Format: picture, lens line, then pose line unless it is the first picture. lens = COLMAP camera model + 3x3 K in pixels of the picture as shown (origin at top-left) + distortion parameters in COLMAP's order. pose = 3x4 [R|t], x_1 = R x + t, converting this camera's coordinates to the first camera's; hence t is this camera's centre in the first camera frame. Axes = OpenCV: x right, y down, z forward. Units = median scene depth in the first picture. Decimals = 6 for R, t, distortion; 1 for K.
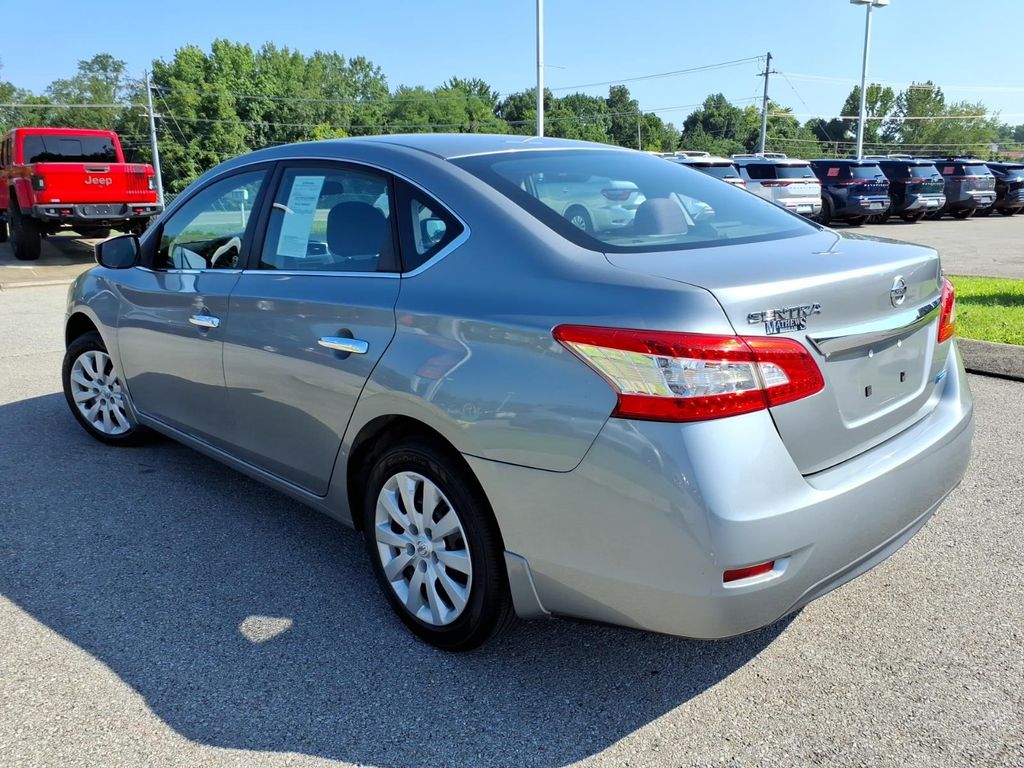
lens RADIAL K [[818.1, 0, 512.0], [0, 818.1, 384.0], [0, 0, 1]] dist [0.016305, -0.008733]
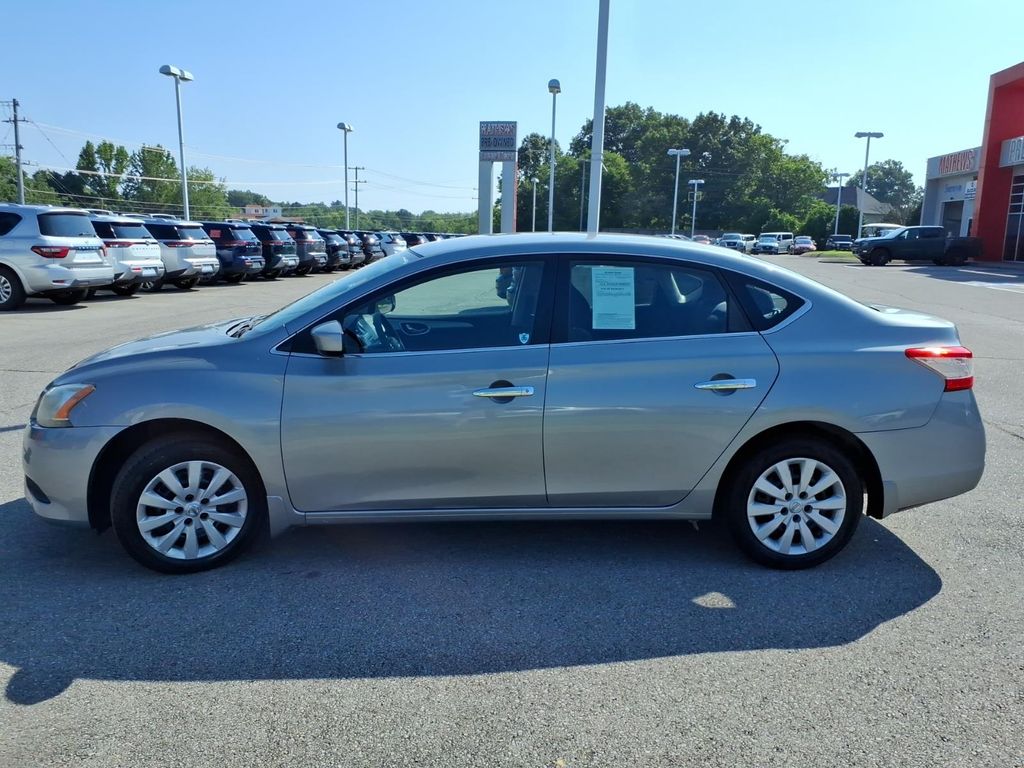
lens RADIAL K [[813.6, 0, 512.0], [0, 813.6, 384.0], [0, 0, 1]] dist [0.002481, -0.008885]
pose [[0.654813, -0.111089, 0.747582, -0.178747], [0.158147, 0.987381, 0.008200, -0.014389], [-0.739060, 0.112859, 0.664118, 0.038357]]
